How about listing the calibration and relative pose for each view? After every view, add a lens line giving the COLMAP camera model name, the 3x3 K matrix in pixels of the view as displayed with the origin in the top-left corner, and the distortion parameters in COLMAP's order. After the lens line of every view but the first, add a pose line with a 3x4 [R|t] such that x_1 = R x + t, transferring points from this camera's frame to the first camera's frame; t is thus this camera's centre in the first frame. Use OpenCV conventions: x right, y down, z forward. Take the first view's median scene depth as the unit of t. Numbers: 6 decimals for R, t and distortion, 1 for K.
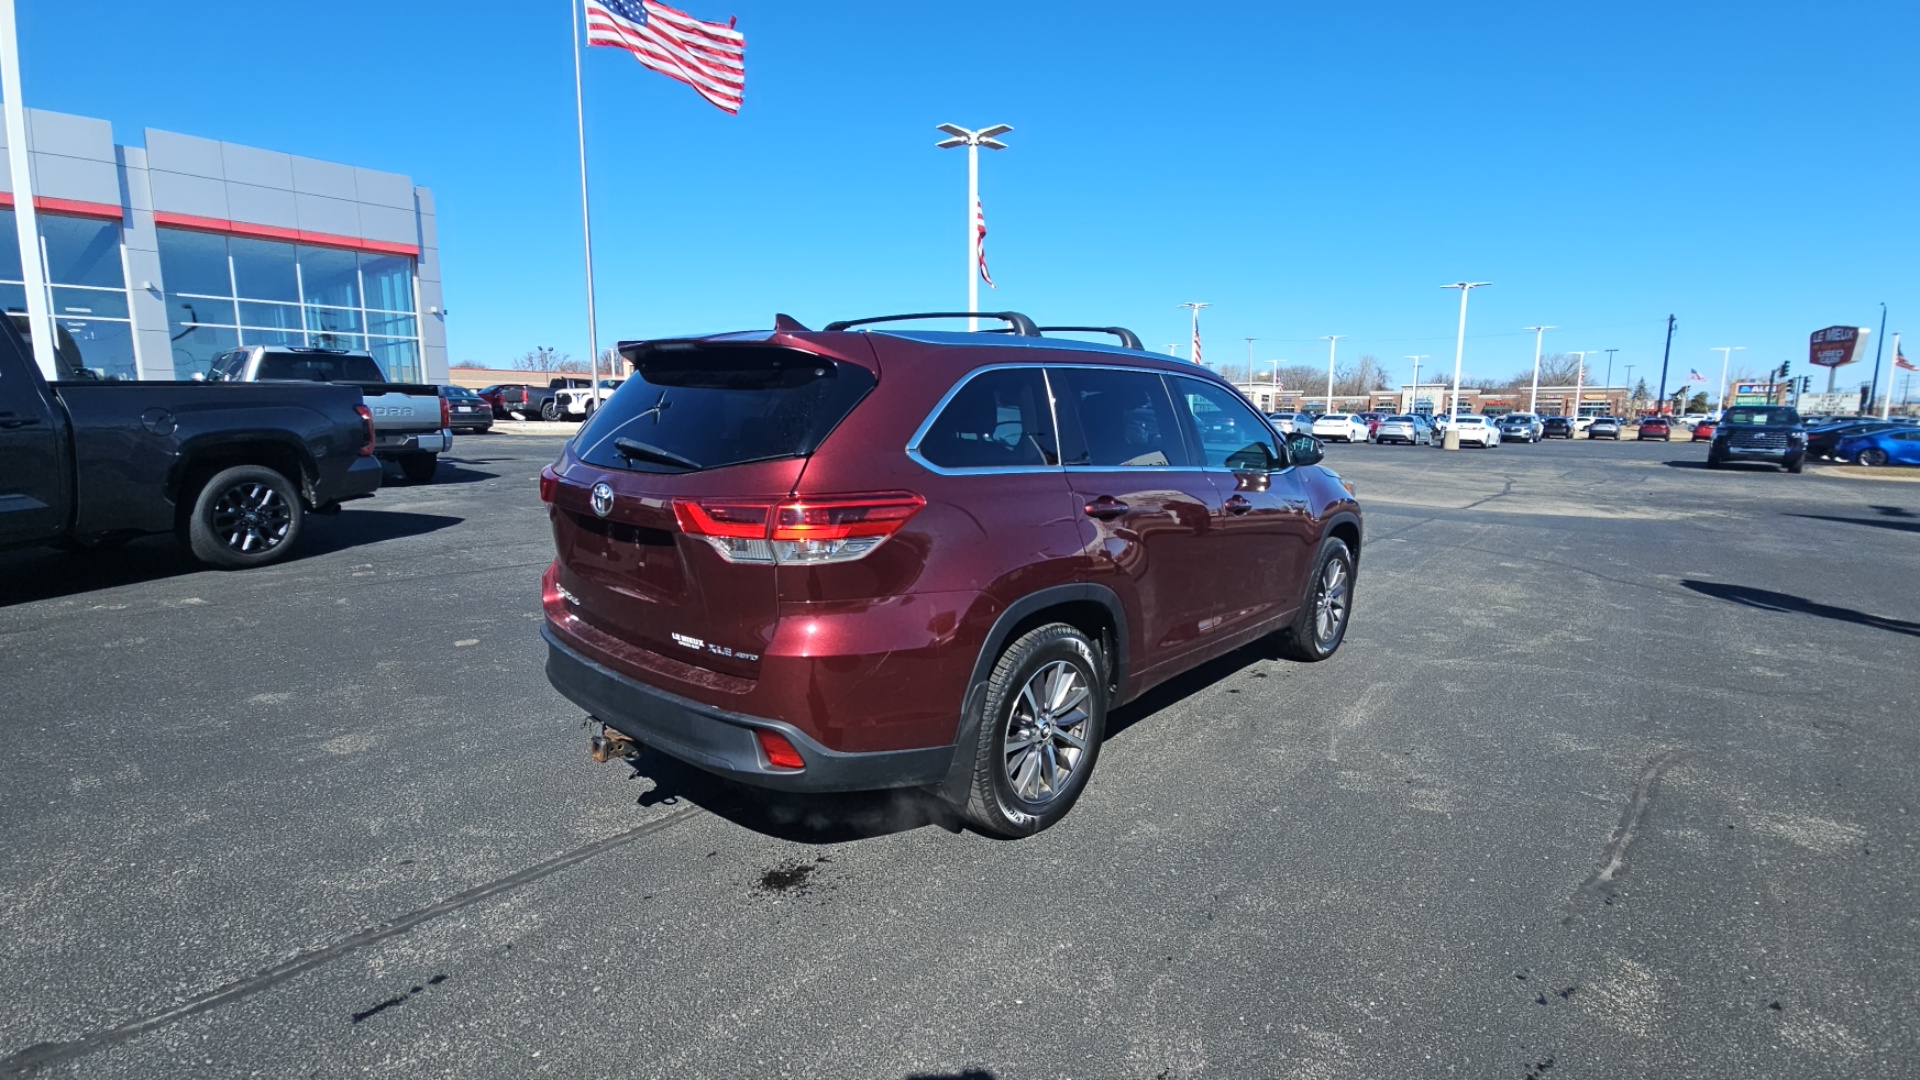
lens RADIAL K [[851.8, 0, 981.7], [0, 851.8, 543.3], [0, 0, 1]] dist [0.013322, -0.009194]
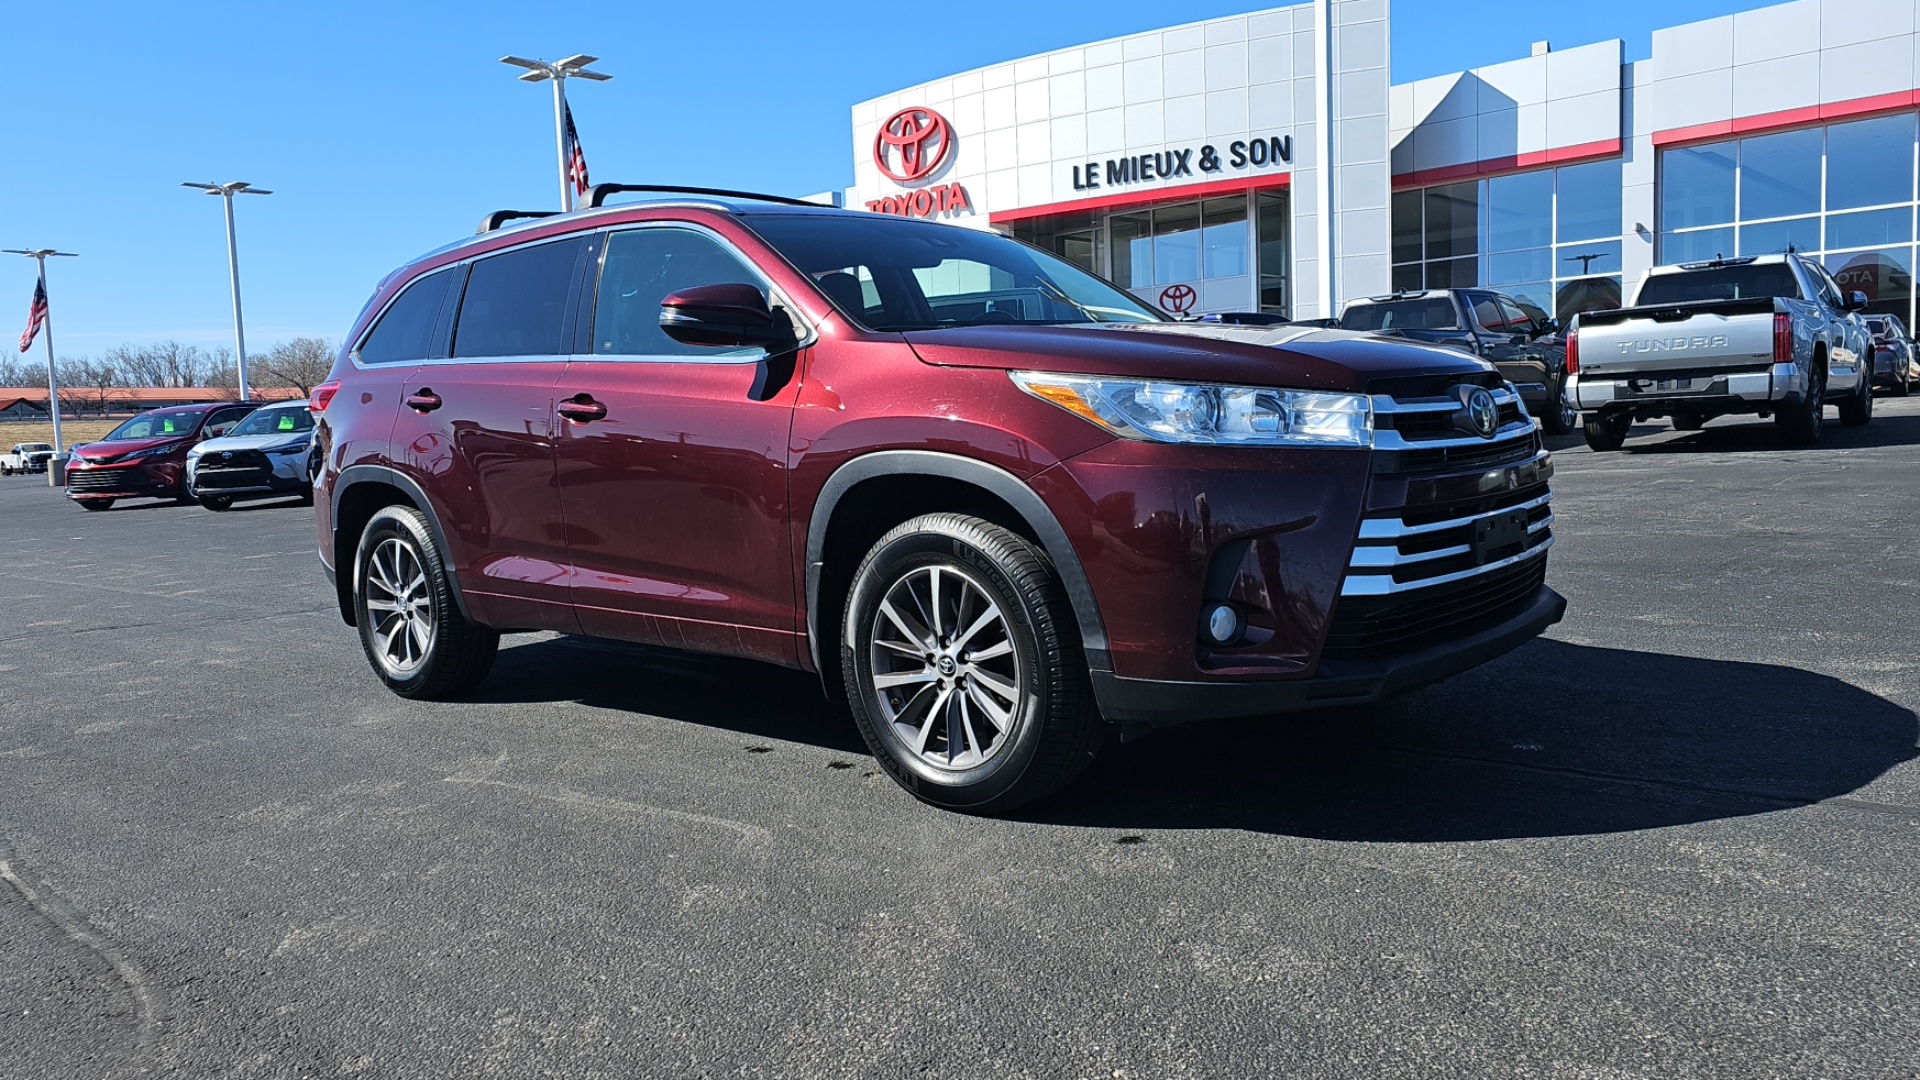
lens RADIAL K [[1364.9, 0, 964.1], [0, 1364.9, 546.8], [0, 0, 1]] dist [0.062850, -0.045172]
pose [[-0.025916, 0.083078, -0.996206, 1.176180], [-0.108684, 0.990399, 0.085421, -0.052608], [0.993738, 0.110486, -0.016638, 1.131665]]
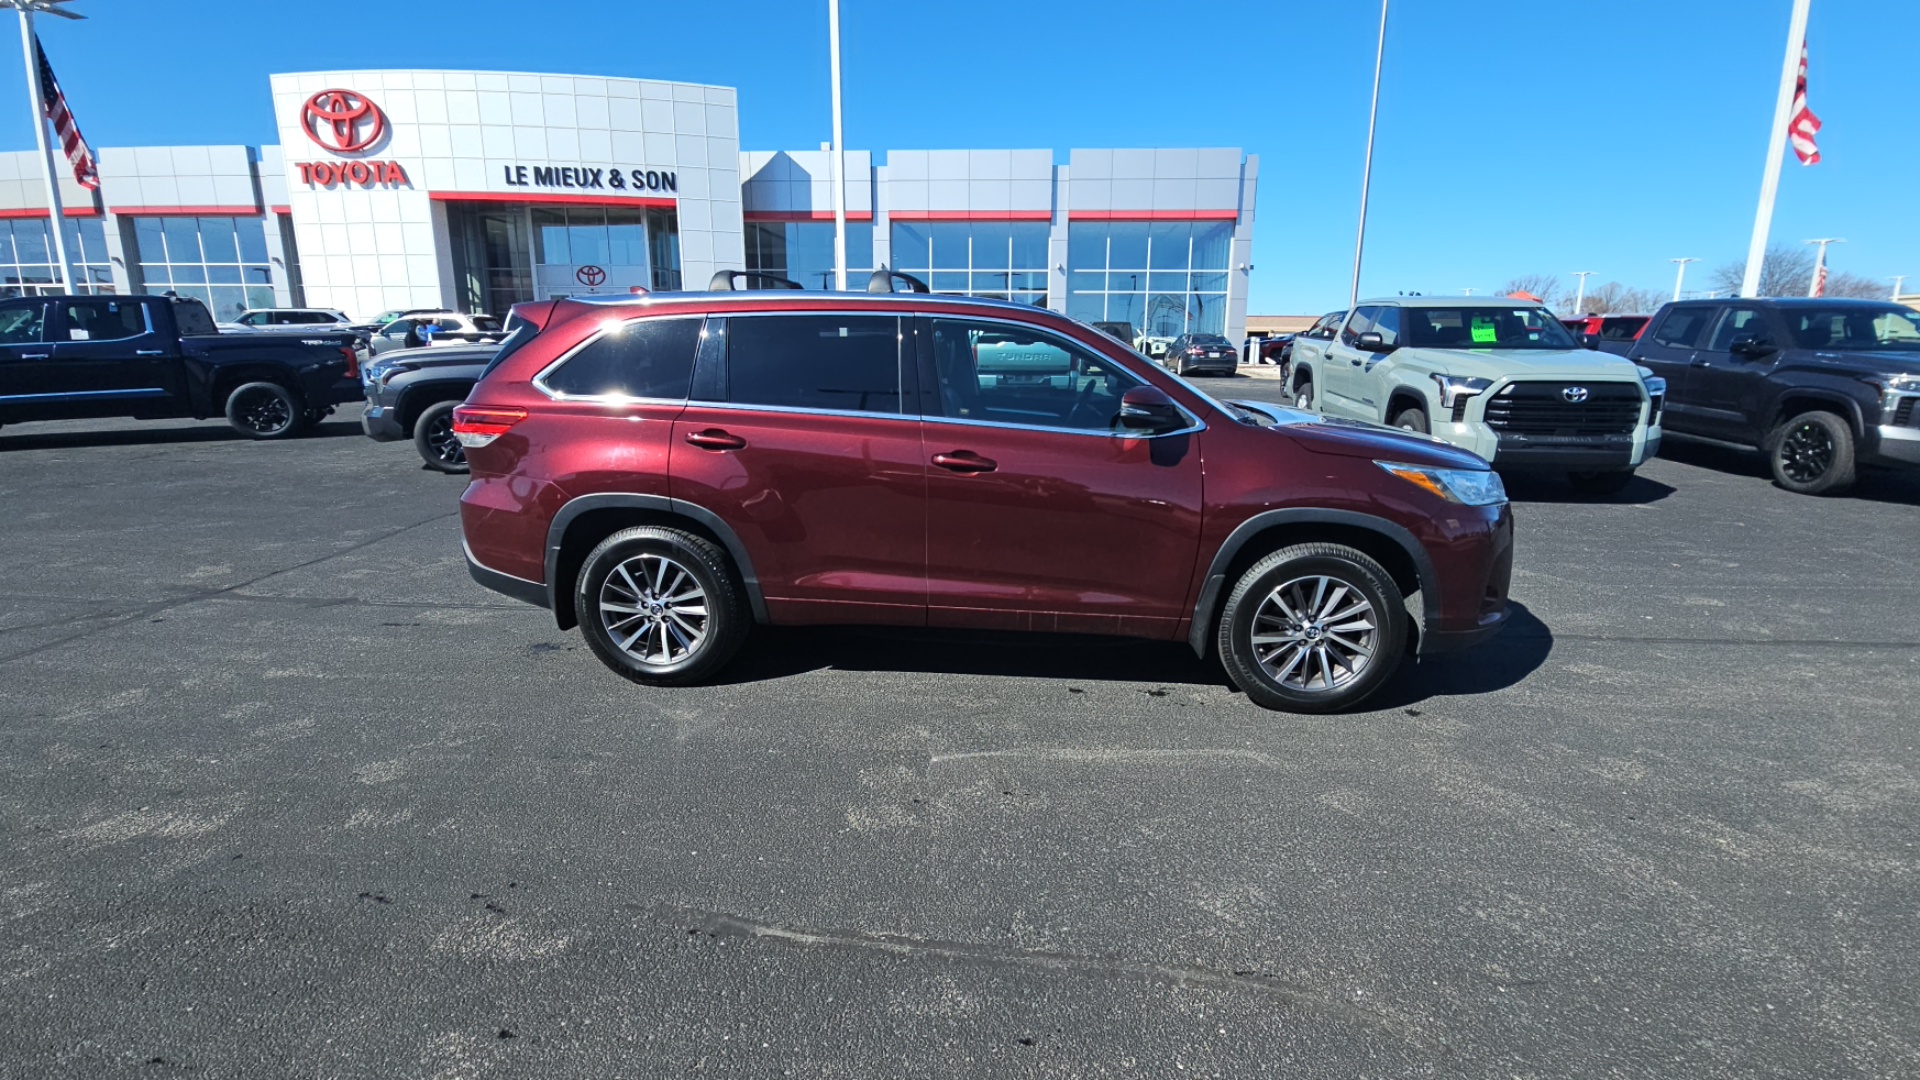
lens RADIAL K [[851.8, 0, 976.6], [0, 851.8, 547.4], [0, 0, 1]] dist [0.013322, -0.009194]
pose [[0.579814, 0.180330, -0.794542, 0.876564], [-0.127767, 0.983258, 0.129924, -0.062786], [0.804669, 0.026184, 0.593146, 0.411764]]
